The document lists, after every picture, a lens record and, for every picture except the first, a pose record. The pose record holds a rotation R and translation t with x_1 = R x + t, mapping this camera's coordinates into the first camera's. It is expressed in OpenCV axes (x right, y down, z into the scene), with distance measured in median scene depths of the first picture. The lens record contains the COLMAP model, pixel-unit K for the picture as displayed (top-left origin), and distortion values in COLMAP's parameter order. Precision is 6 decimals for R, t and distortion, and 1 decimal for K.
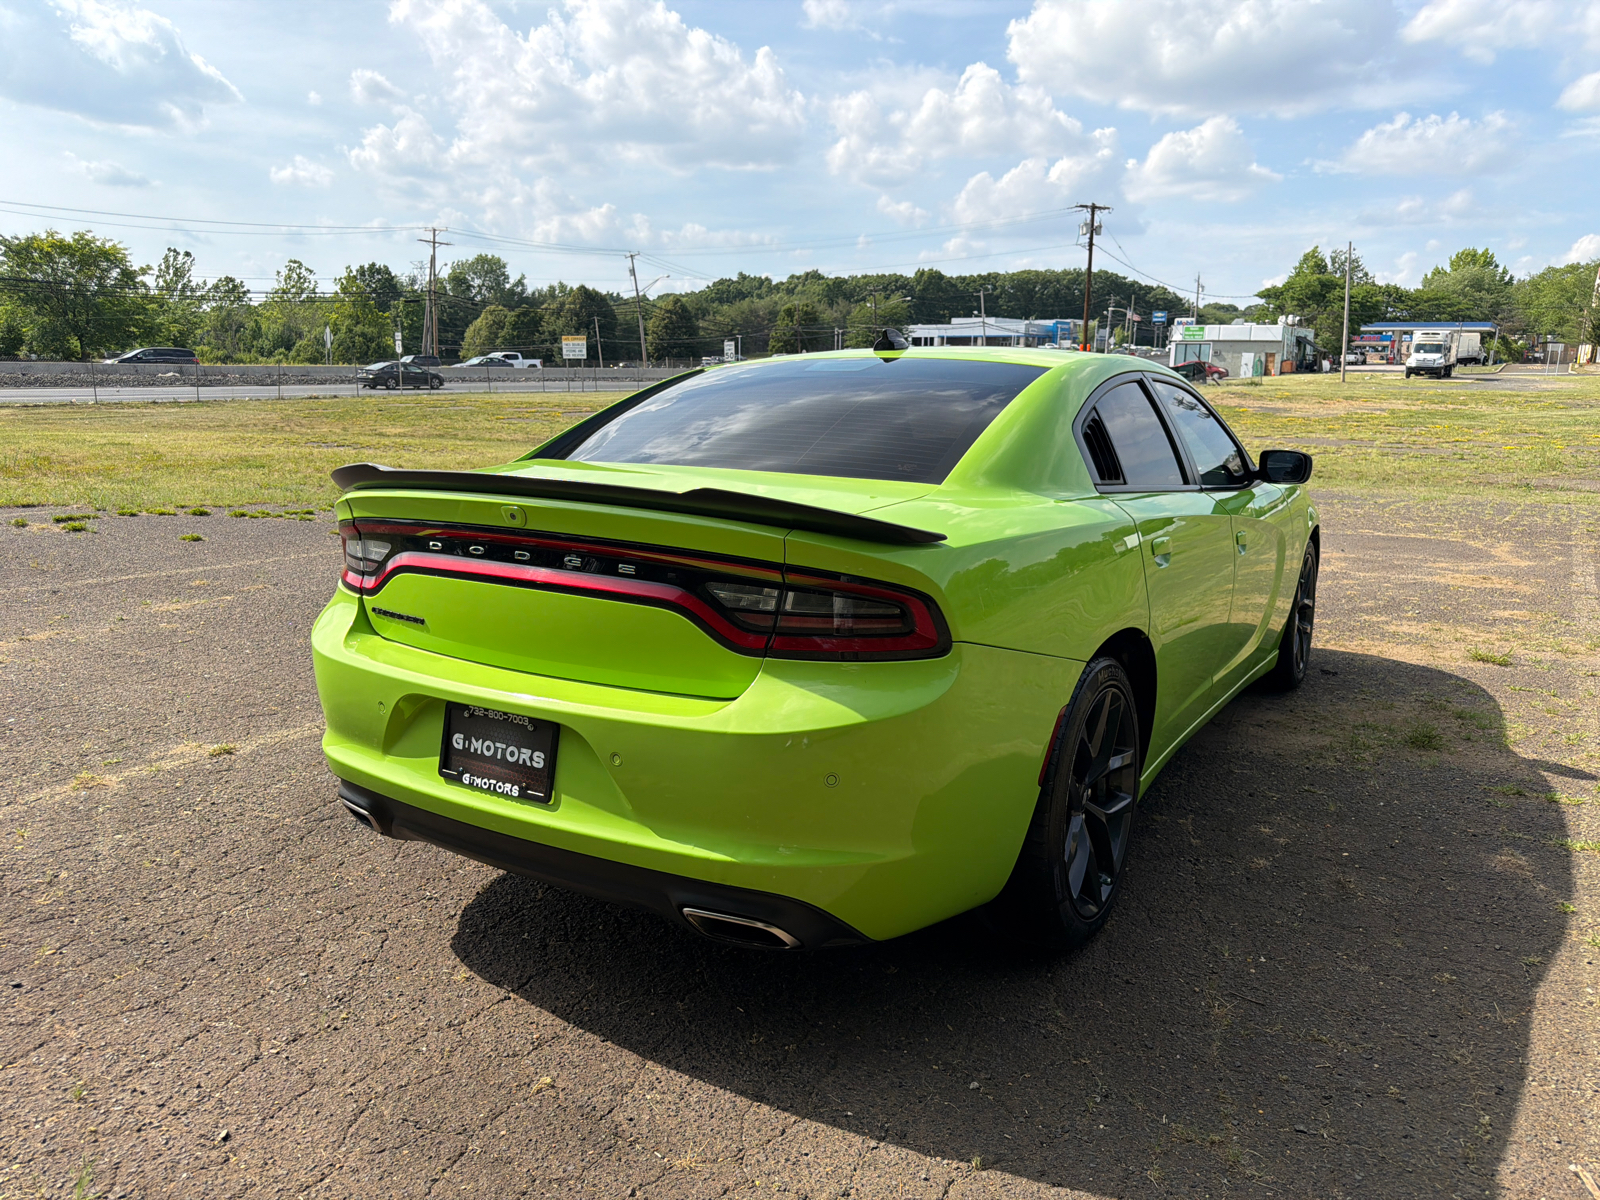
lens RADIAL K [[1151.6, 0, 804.0], [0, 1151.6, 595.1], [0, 0, 1]] dist [0.049738, -0.075850]
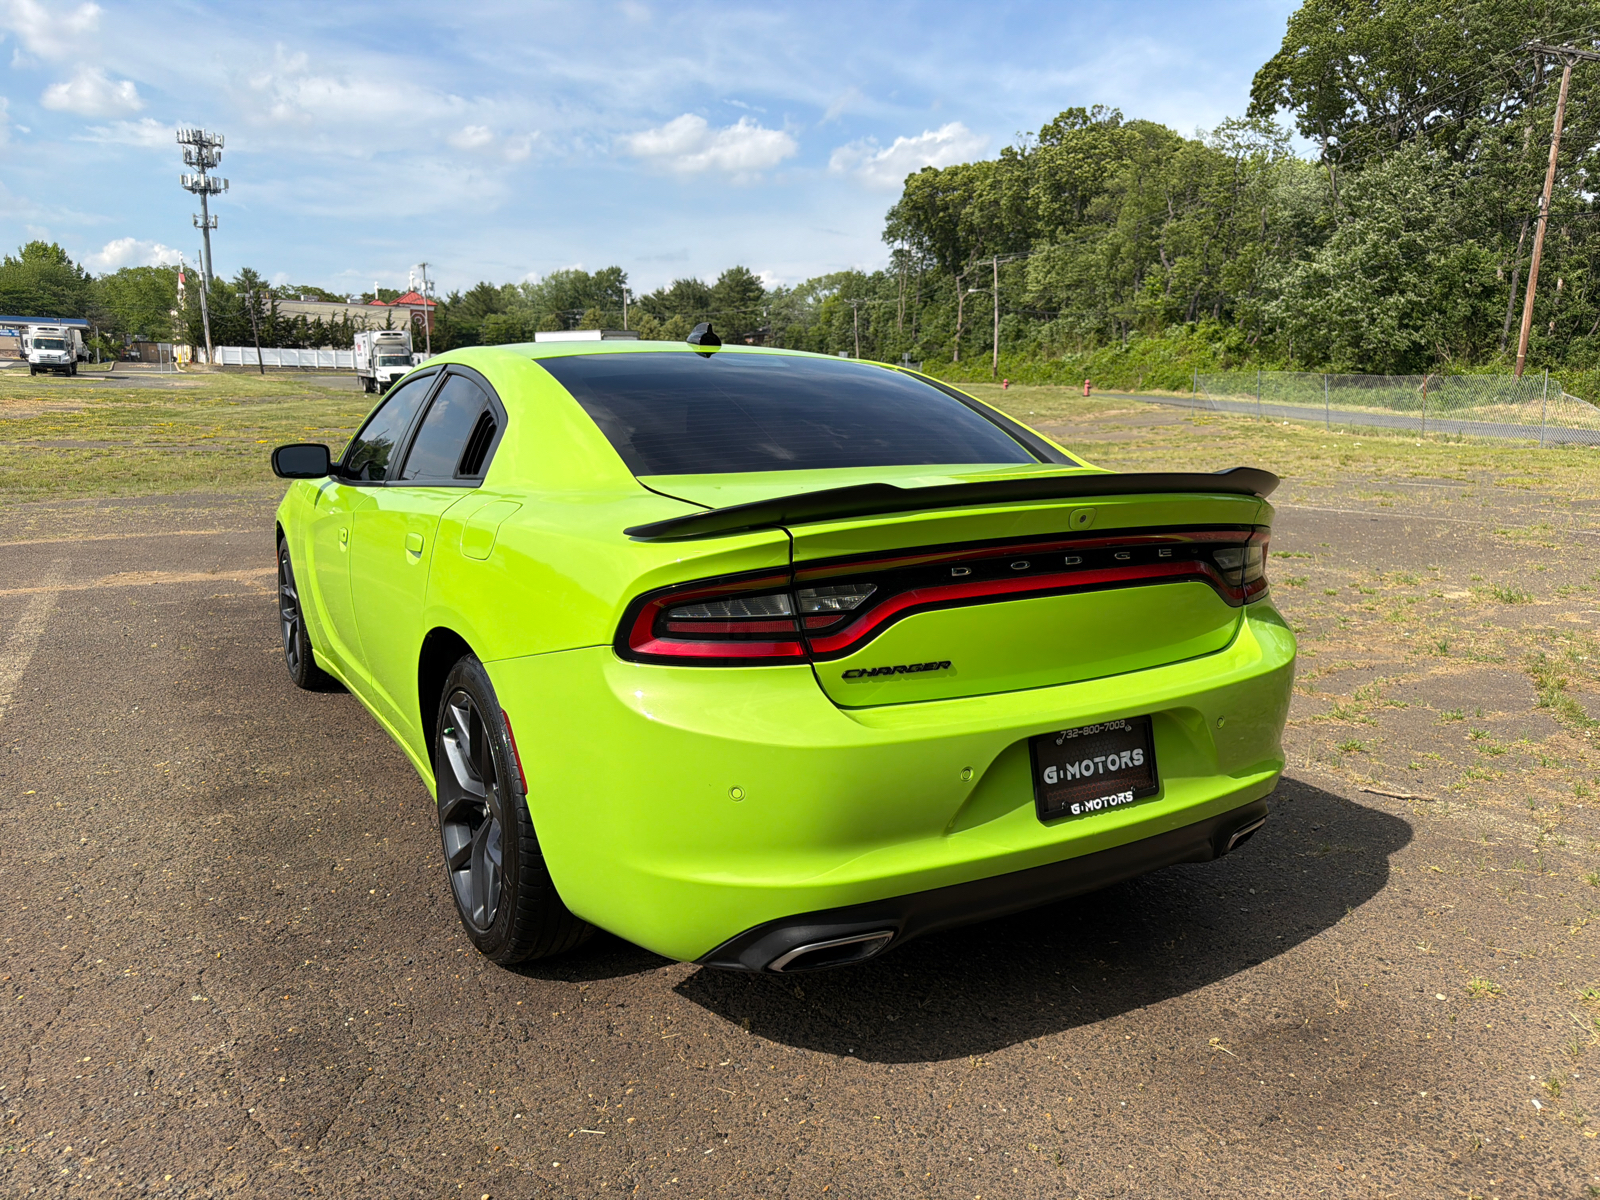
lens RADIAL K [[1151.6, 0, 806.0], [0, 1151.6, 587.4], [0, 0, 1]] dist [0.049738, -0.075850]
pose [[0.452751, -0.152136, 0.878562, -1.062457], [0.156349, 0.983615, 0.089756, -0.118662], [-0.877822, 0.096725, 0.469120, 0.672023]]
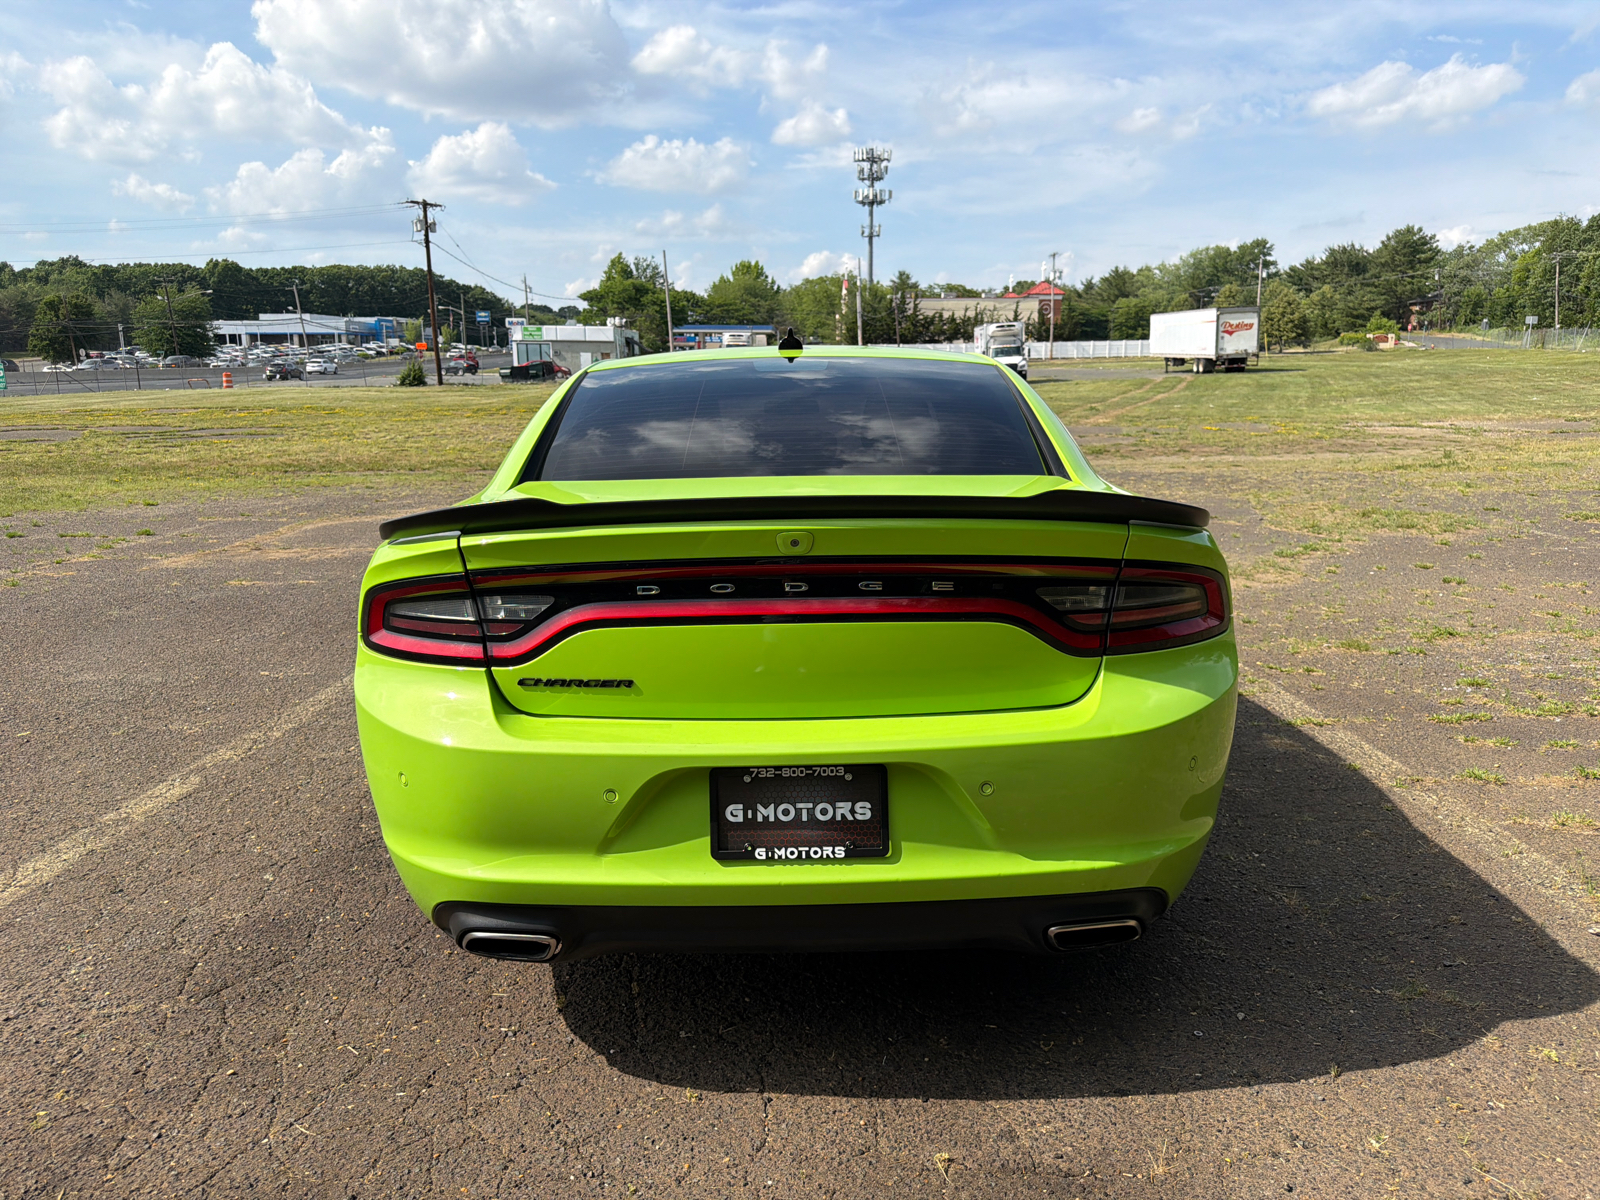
lens RADIAL K [[1151.6, 0, 799.3], [0, 1151.6, 580.8], [0, 0, 1]] dist [0.049738, -0.075850]
pose [[0.845124, -0.112262, 0.522650, -0.627506], [0.117971, 0.992763, 0.022481, -0.052145], [-0.521391, 0.042658, 0.852251, 0.226140]]
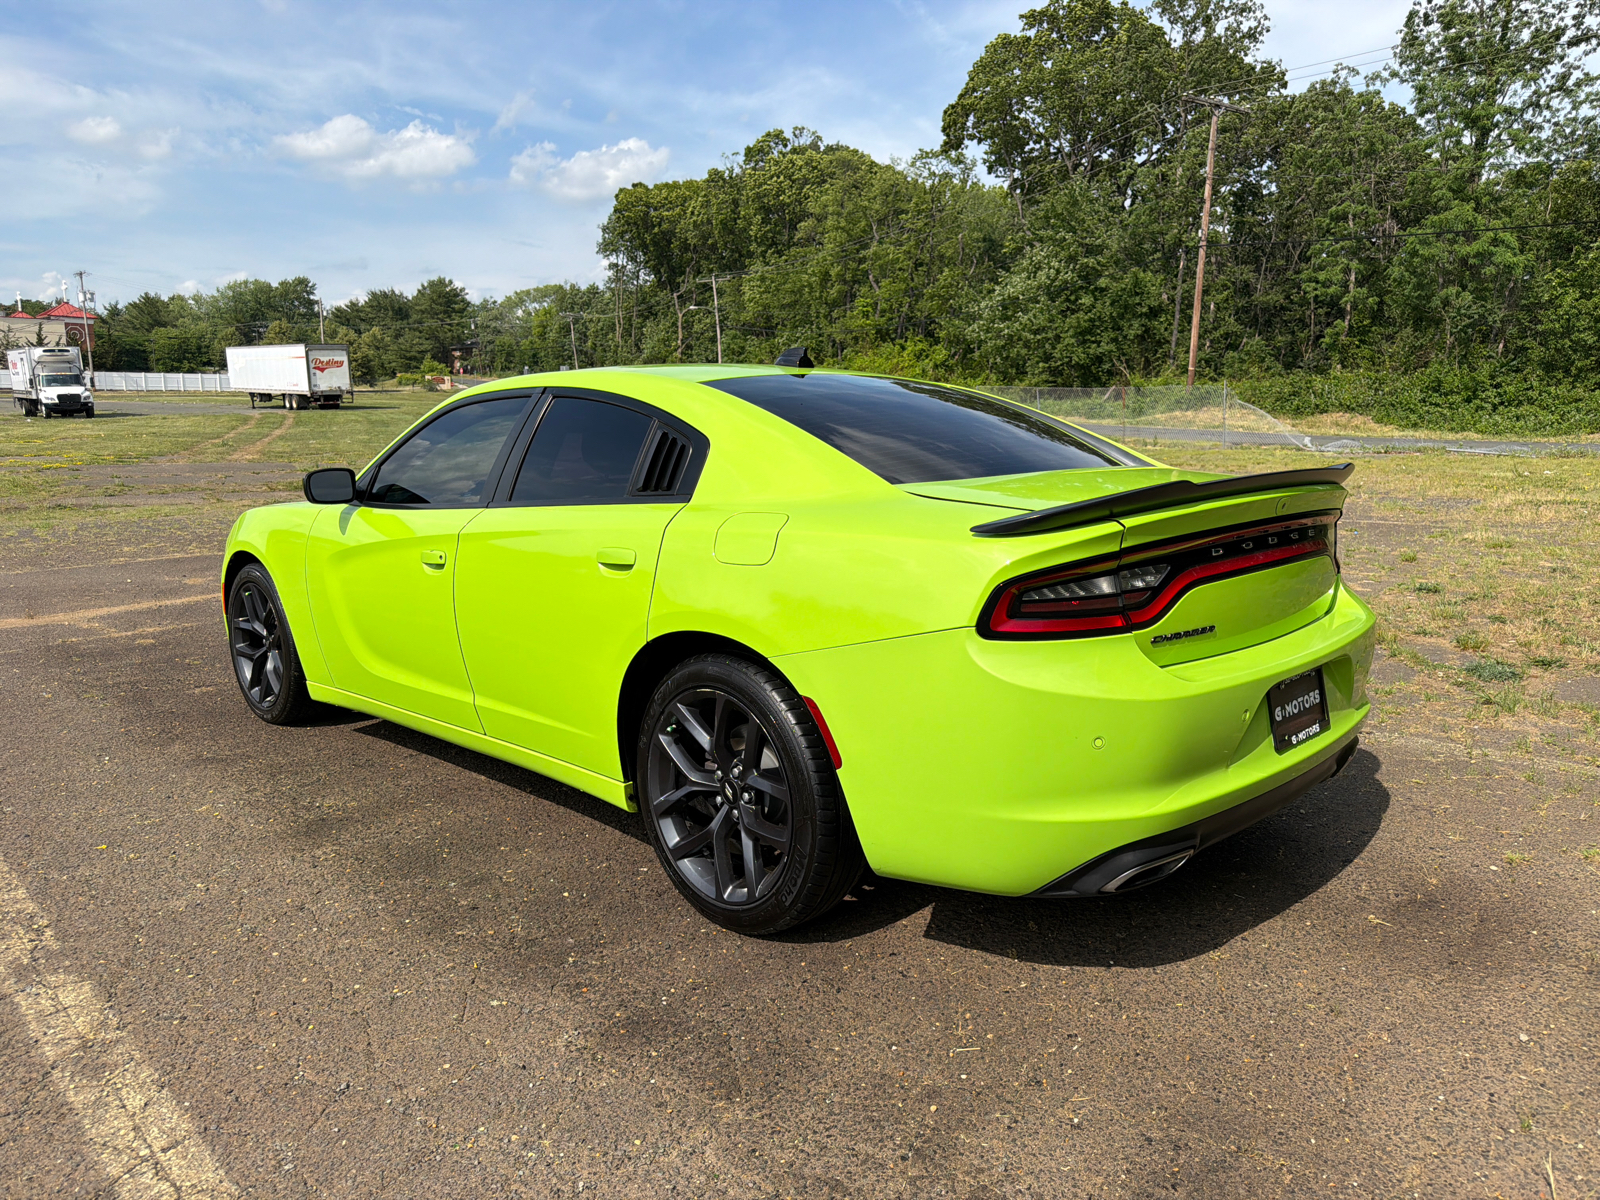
lens RADIAL K [[1151.6, 0, 793.7], [0, 1151.6, 585.7], [0, 0, 1]] dist [0.049738, -0.075850]
pose [[0.216521, -0.157209, 0.963537, -1.344735], [0.182620, 0.976051, 0.118213, -0.196094], [-0.959046, 0.150365, 0.240045, 1.066800]]
